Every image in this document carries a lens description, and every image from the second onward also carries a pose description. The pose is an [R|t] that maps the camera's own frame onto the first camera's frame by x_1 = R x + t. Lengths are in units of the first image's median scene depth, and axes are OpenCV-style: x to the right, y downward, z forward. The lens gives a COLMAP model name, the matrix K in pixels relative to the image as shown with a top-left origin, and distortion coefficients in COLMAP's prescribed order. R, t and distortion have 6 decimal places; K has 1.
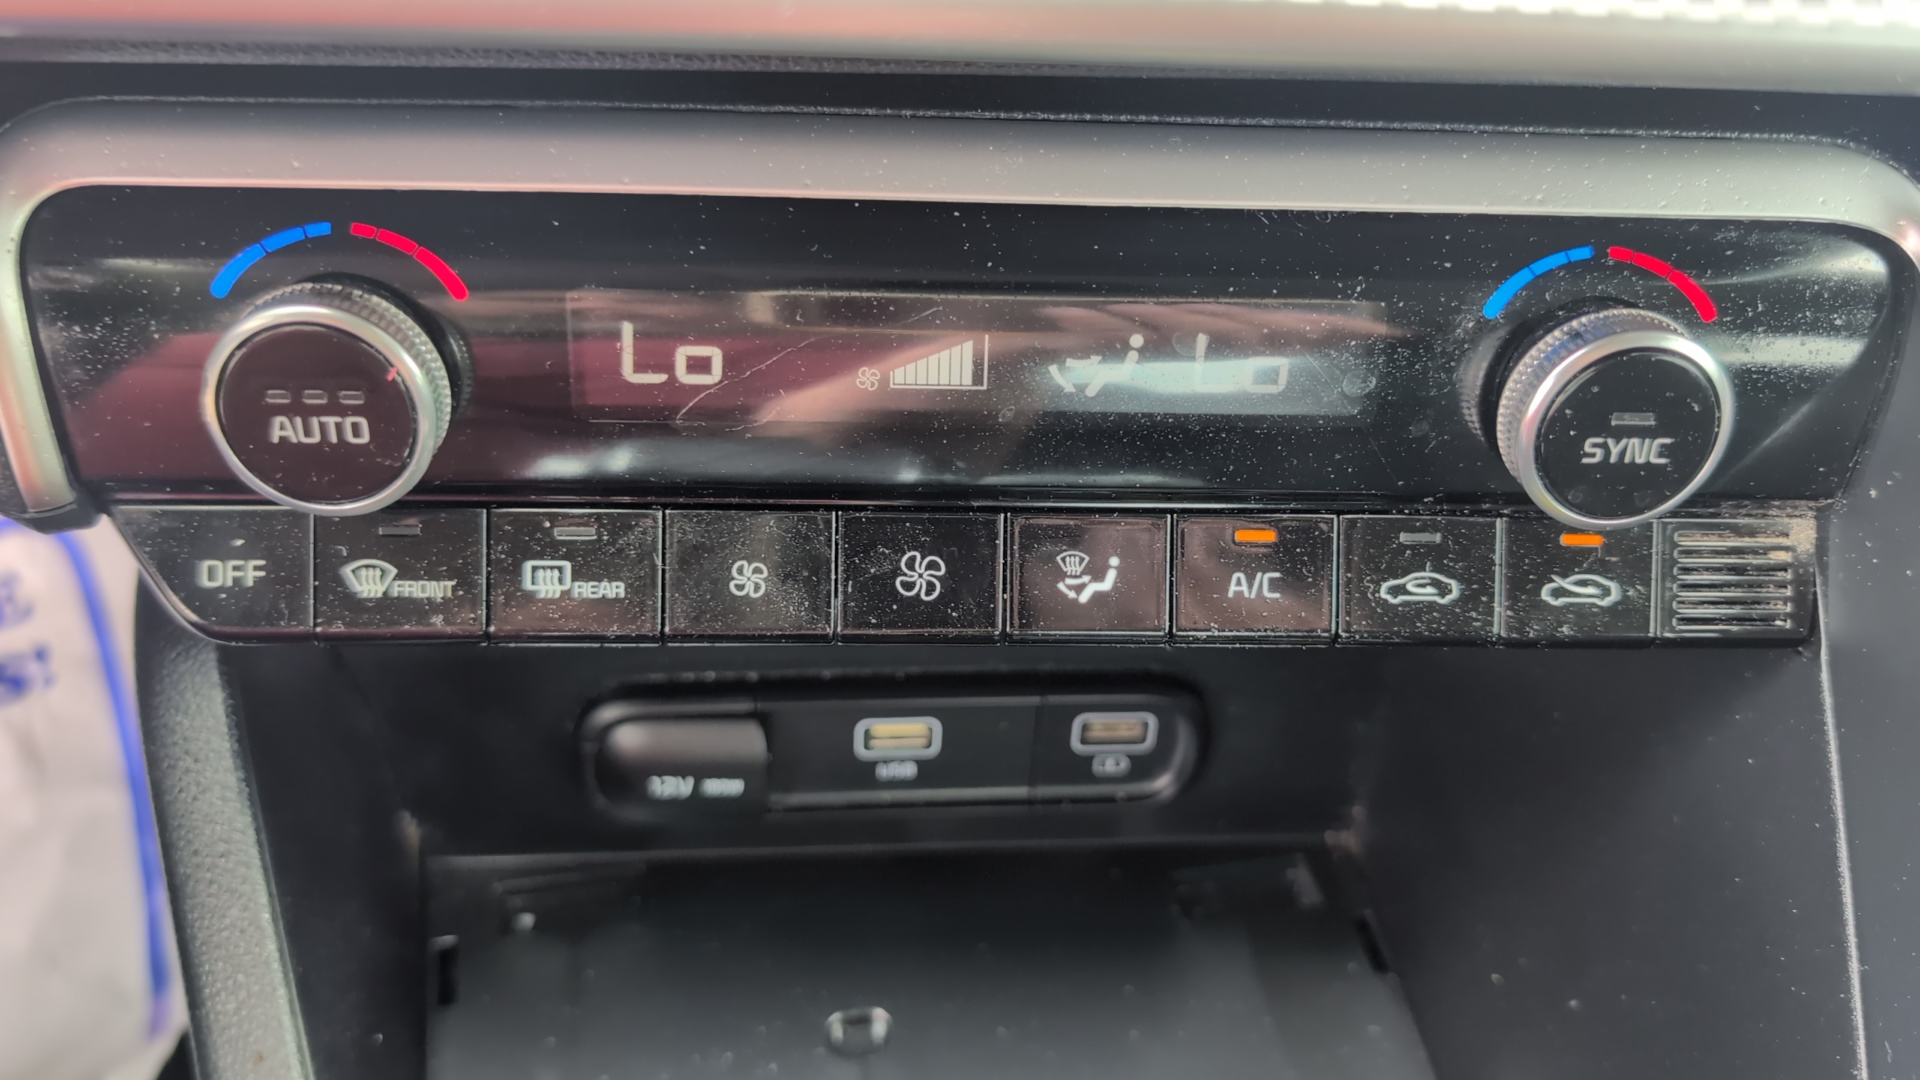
lens RADIAL K [[1596.9, 0, 968.6], [0, 1596.9, 526.5], [0, 0, 1]] dist [0.078172, -0.162287]
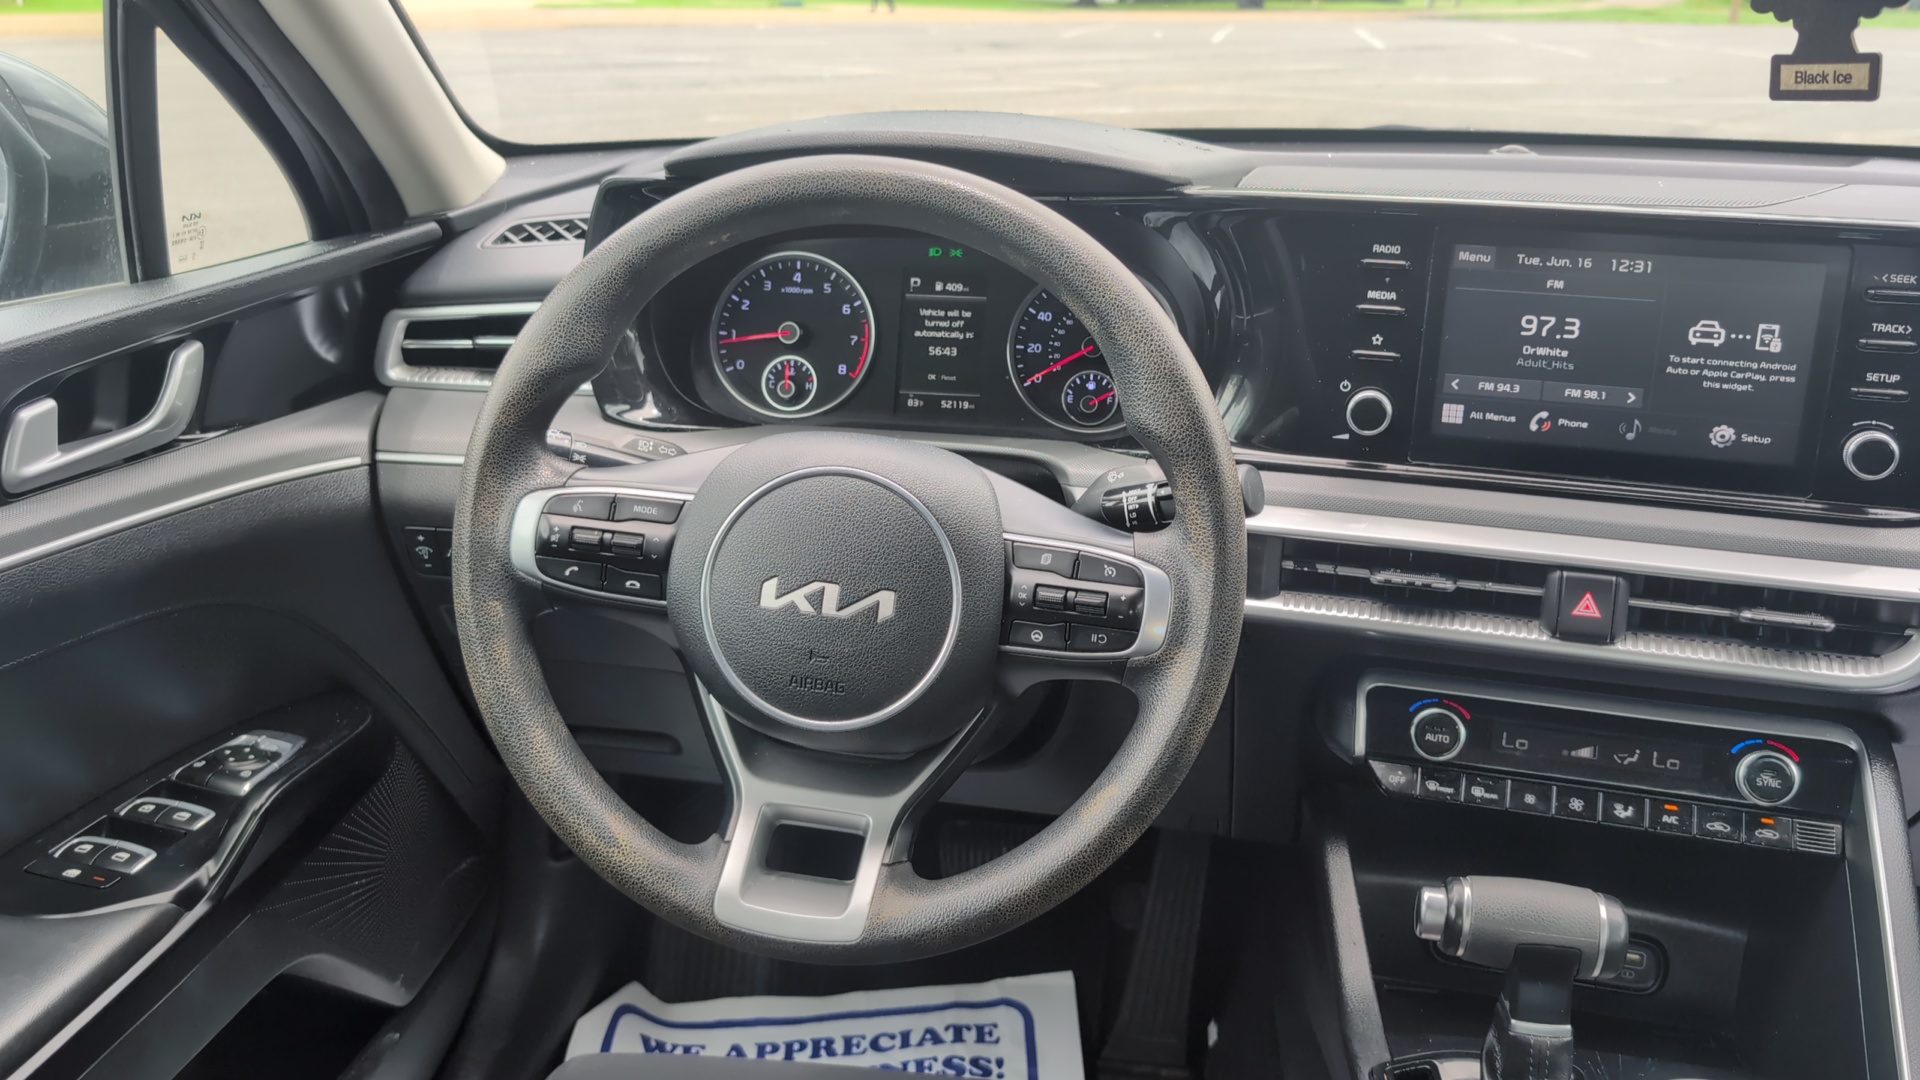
lens RADIAL K [[1605.1, 0, 987.0], [0, 1605.1, 532.2], [0, 0, 1]] dist [0.065695, -0.165432]
pose [[0.949288, 0.061778, -0.308279, -0.219525], [-0.218496, 0.834671, -0.505553, 1.761836], [0.226079, 0.547273, 0.805842, -2.814426]]
